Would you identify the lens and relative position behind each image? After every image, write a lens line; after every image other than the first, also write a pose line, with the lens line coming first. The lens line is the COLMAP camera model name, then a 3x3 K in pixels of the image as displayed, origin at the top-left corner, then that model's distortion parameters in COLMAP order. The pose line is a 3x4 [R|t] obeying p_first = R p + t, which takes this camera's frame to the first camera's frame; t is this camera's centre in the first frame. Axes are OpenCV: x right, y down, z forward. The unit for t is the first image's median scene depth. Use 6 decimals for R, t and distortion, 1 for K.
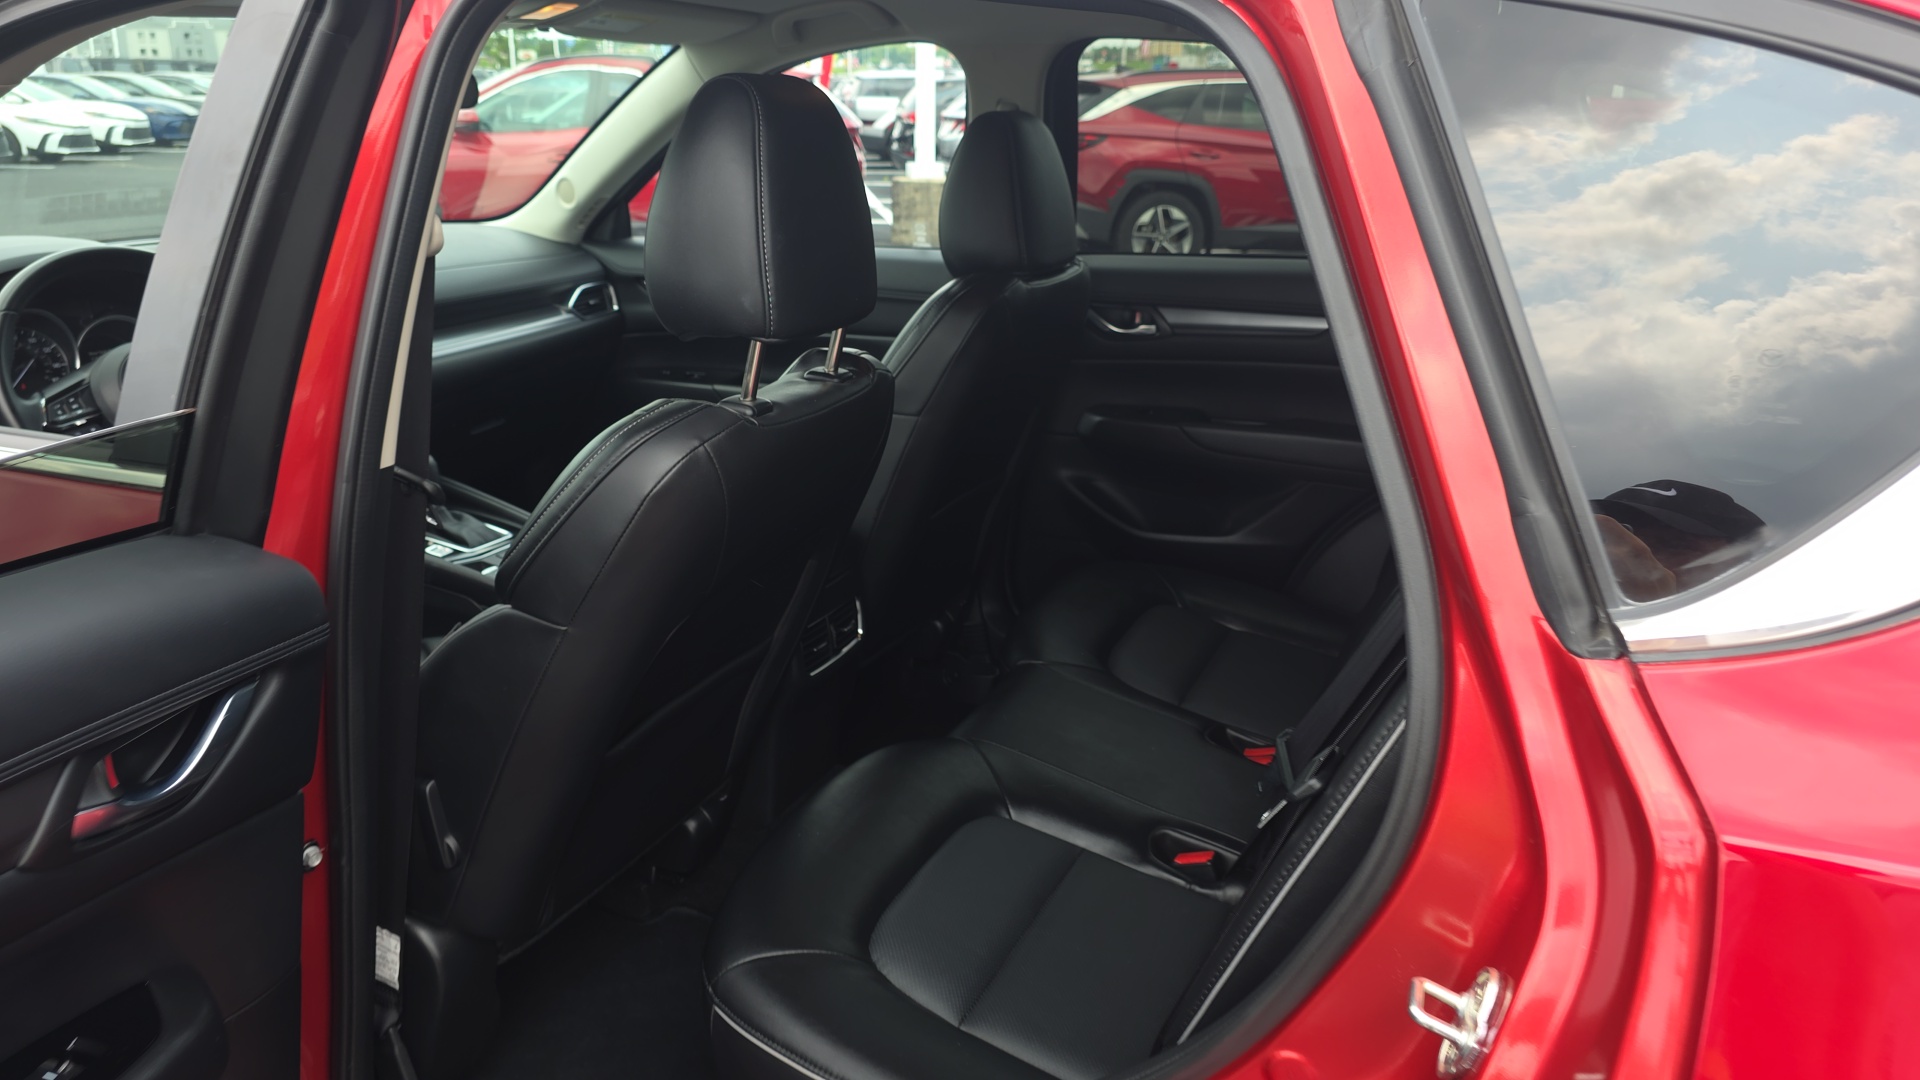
lens RADIAL K [[1313.4, 0, 955.7], [0, 1313.4, 538.4], [0, 0, 1]] dist [0.035883, -0.035266]
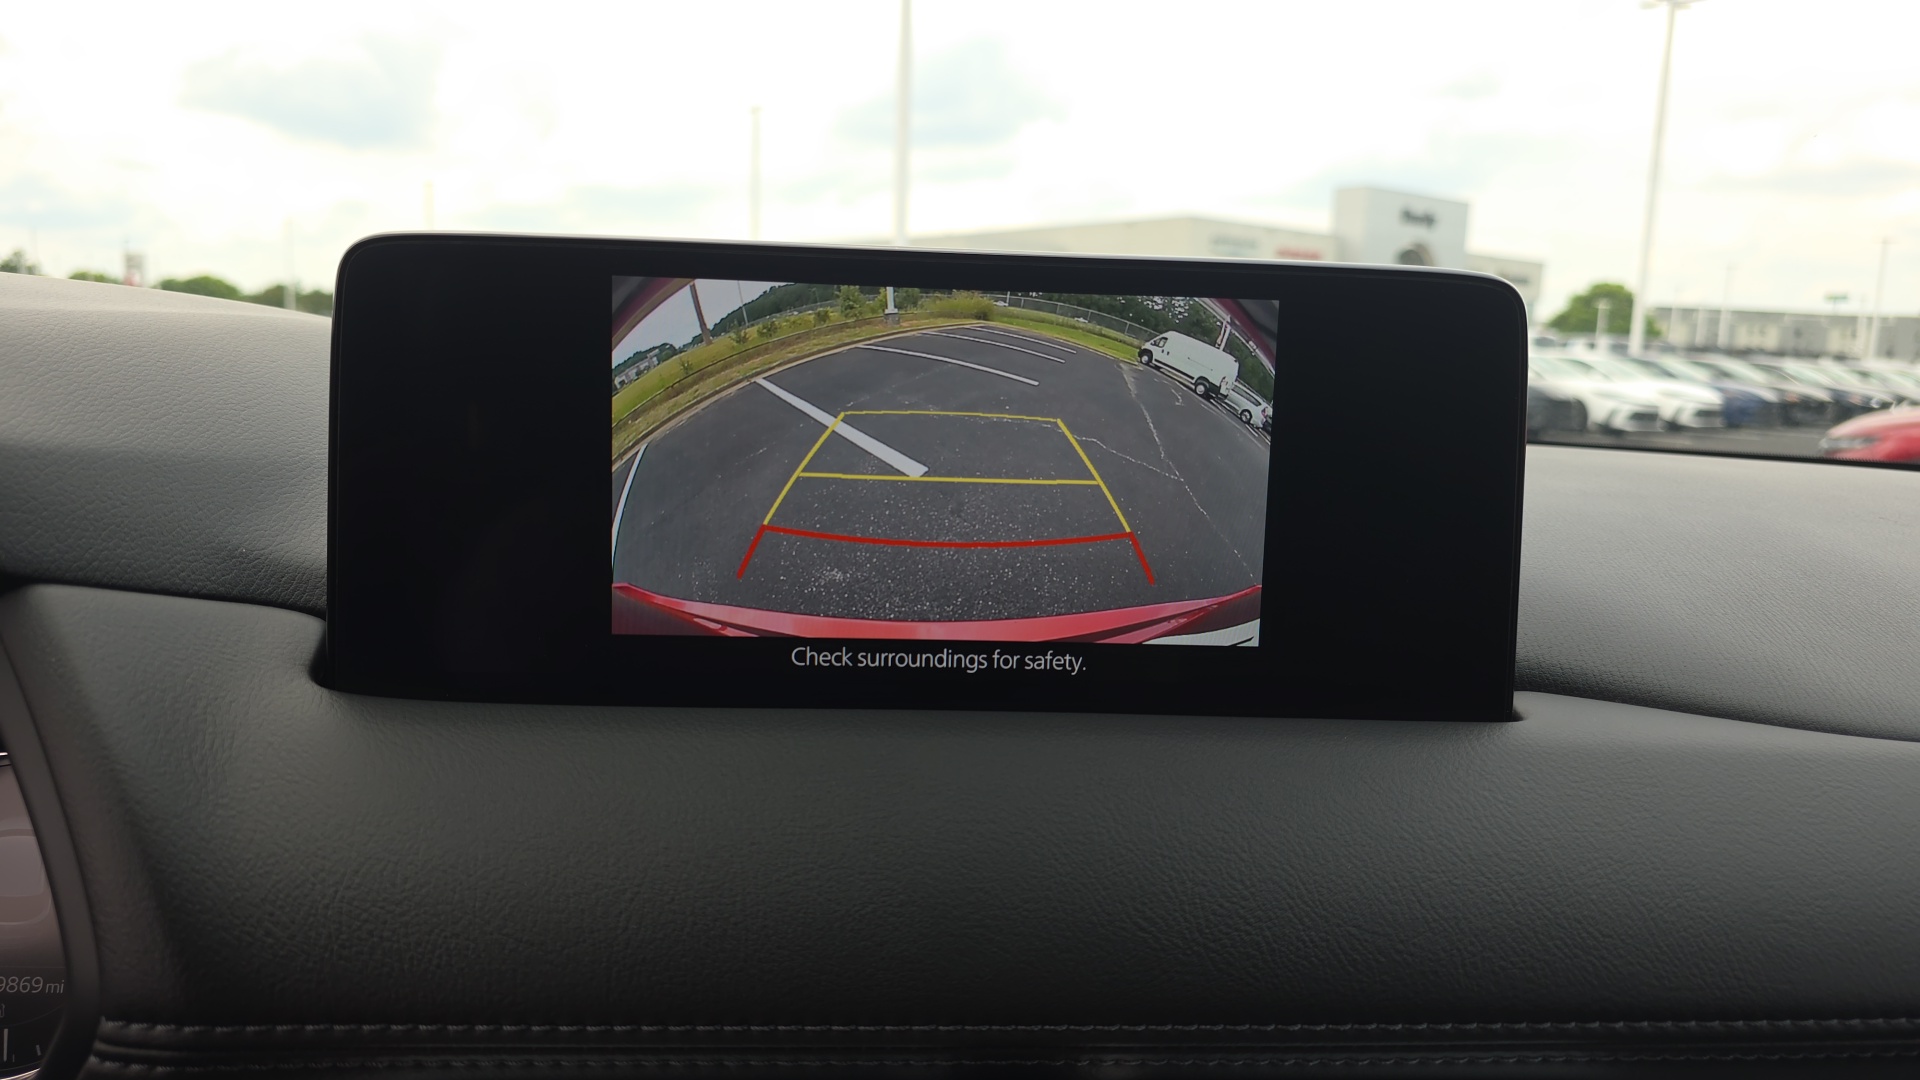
lens RADIAL K [[1310.7, 0, 944.6], [0, 1310.7, 540.2], [0, 0, 1]] dist [0.042720, -0.037761]
pose [[0.480247, 0.133381, -0.866932, -0.060612], [-0.312426, 0.949559, -0.026979, -0.032573], [0.819605, 0.283809, 0.497695, 0.147760]]
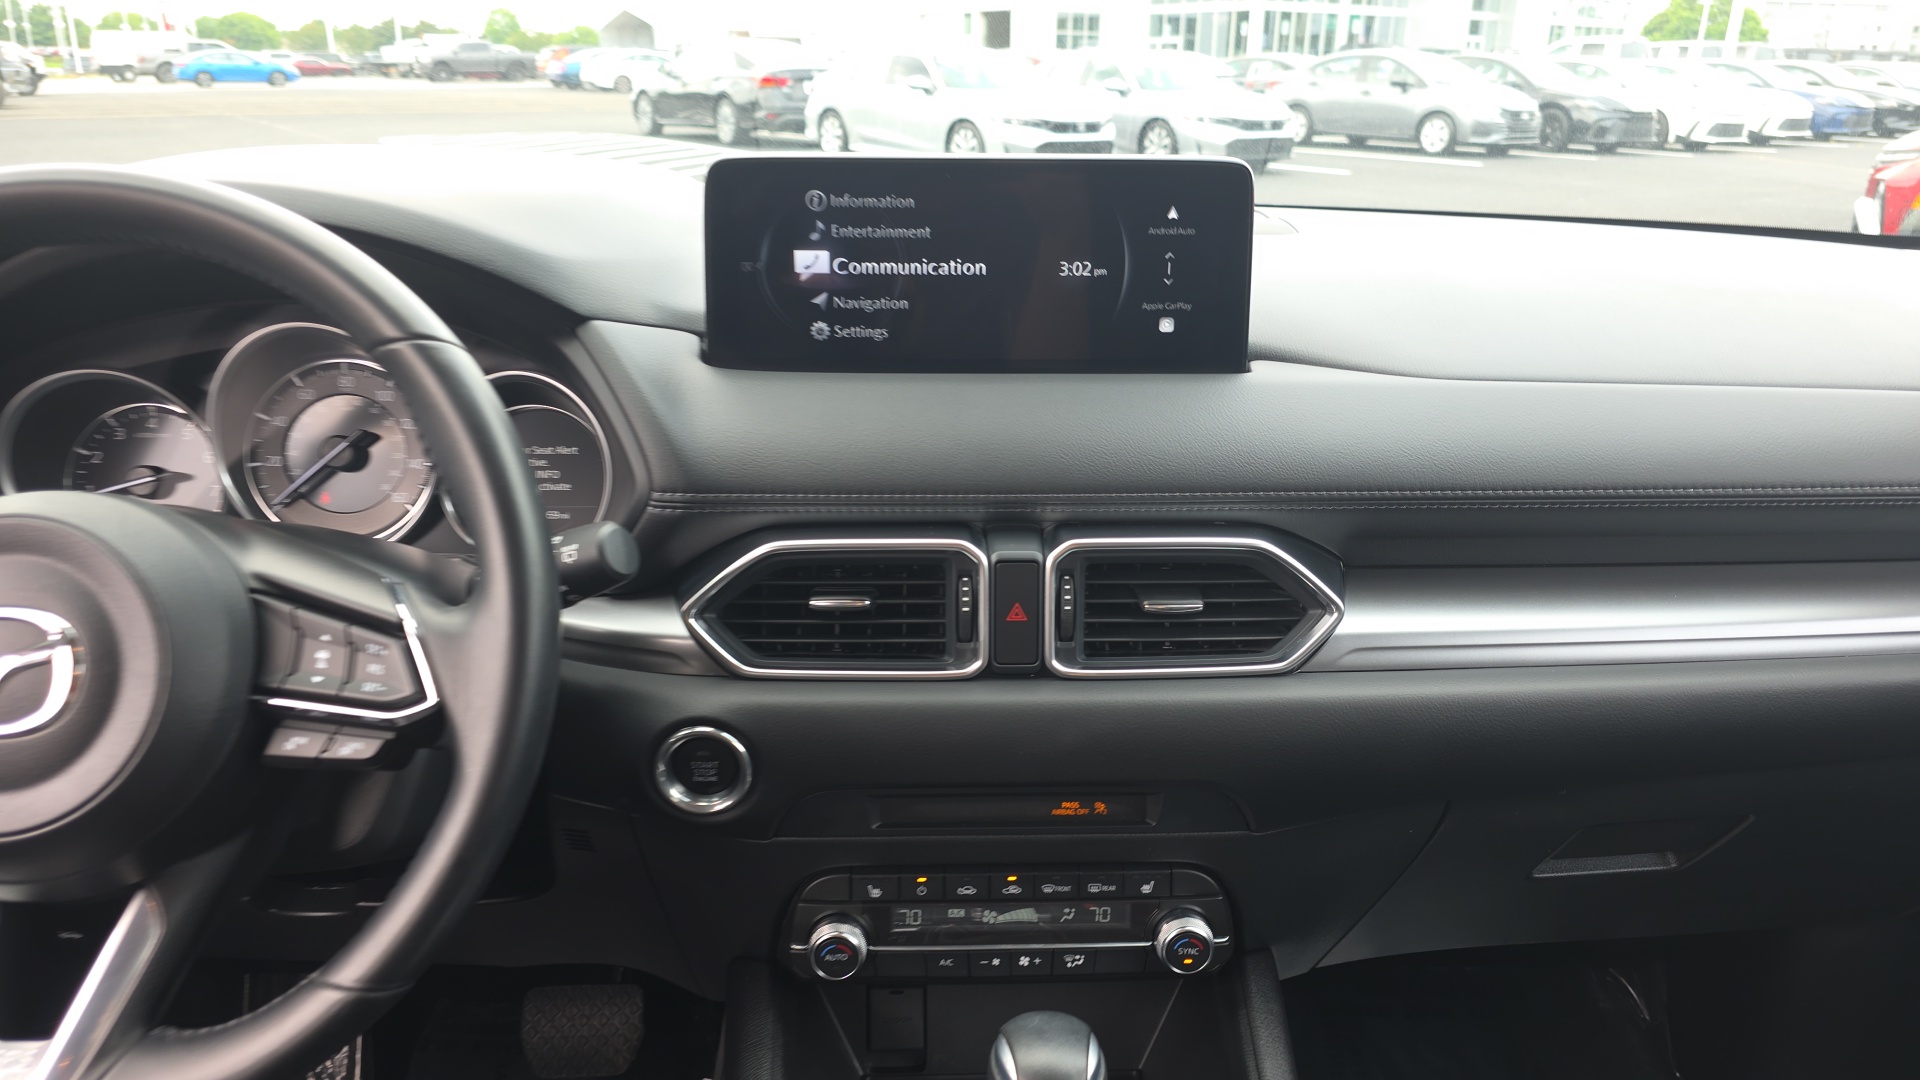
lens RADIAL K [[1296.5, 0, 974.2], [0, 1296.5, 549.3], [0, 0, 1]] dist [0.075098, -0.103864]
pose [[0.459299, 0.303061, -0.834984, -0.035091], [-0.294076, 0.938870, 0.179005, -0.032869], [0.838191, 0.163332, 0.520345, 0.134128]]
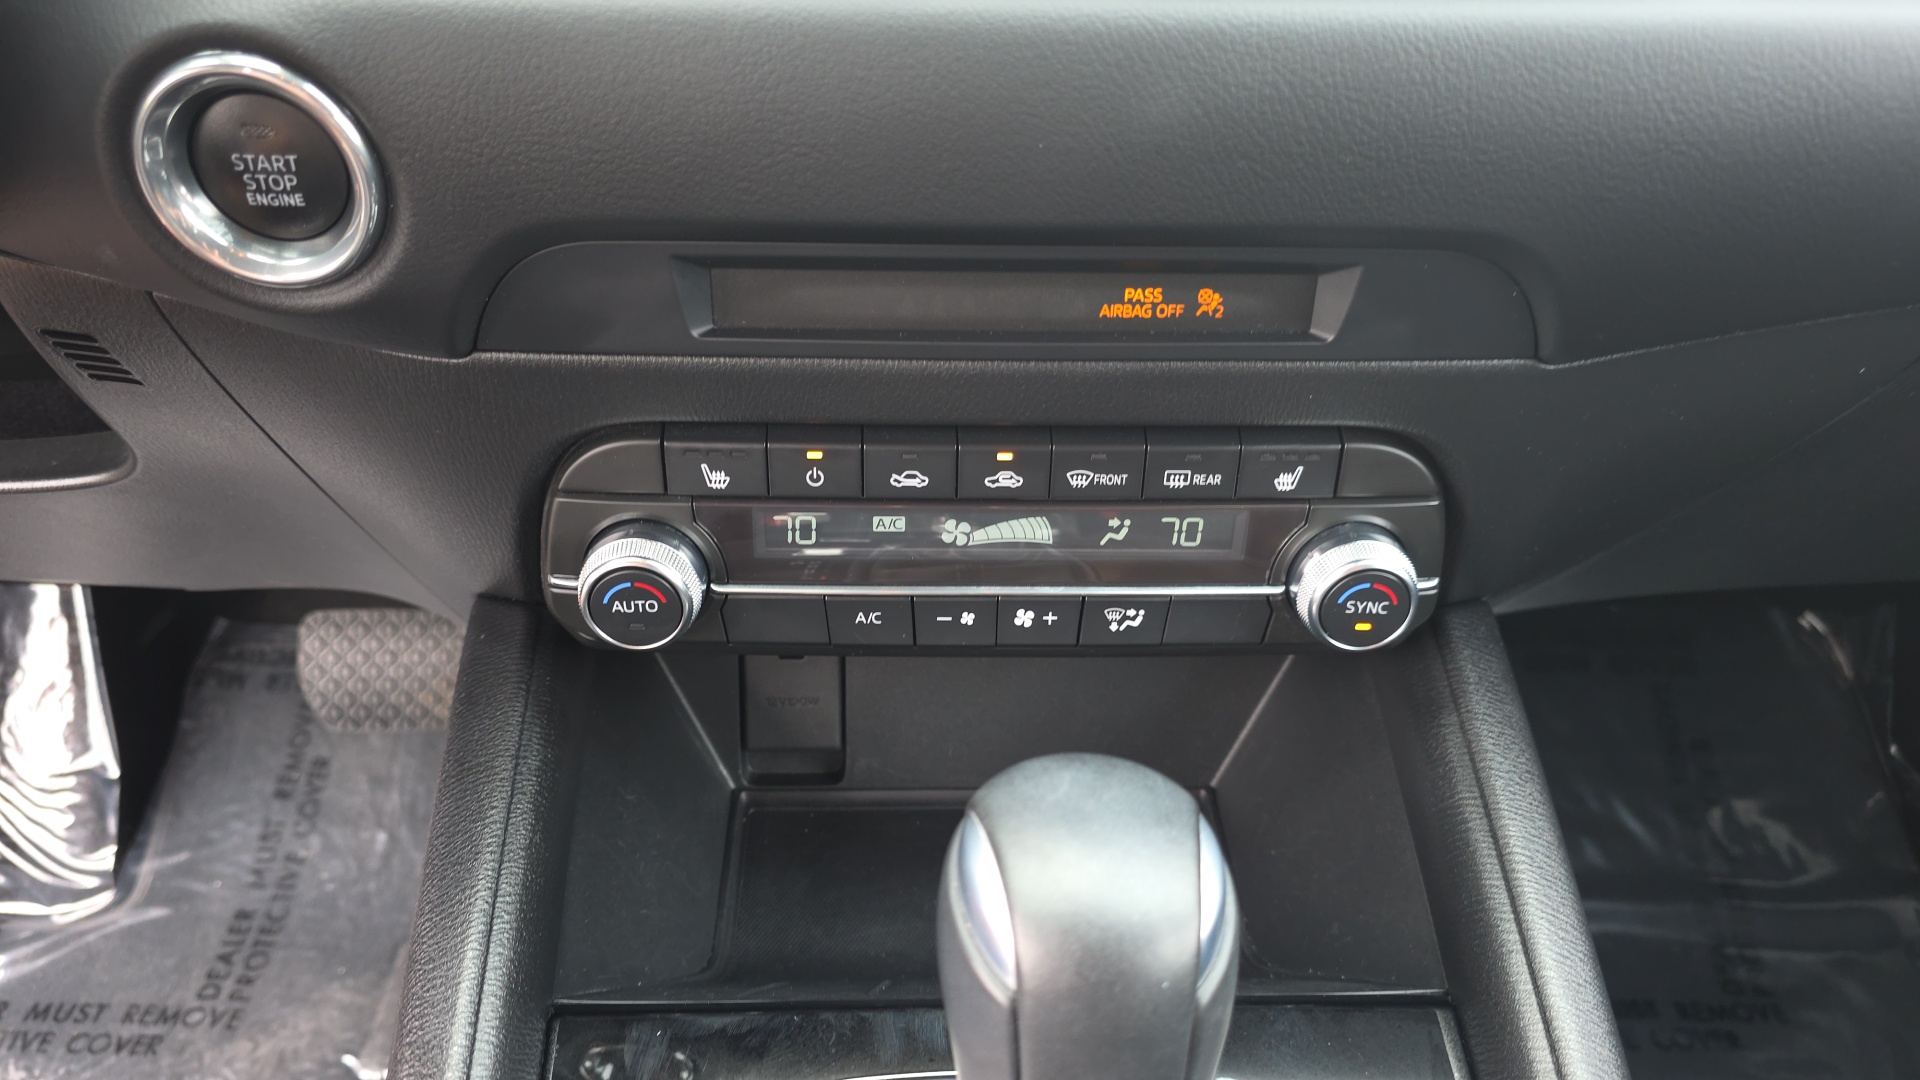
lens RADIAL K [[1325.3, 0, 952.2], [0, 1325.3, 543.2], [0, 0, 1]] dist [0.078266, -0.120509]
pose [[0.451079, 0.532228, -0.716422, -0.055758], [-0.310708, 0.846161, 0.432980, -0.020629], [0.836653, 0.027290, 0.547053, 0.150335]]
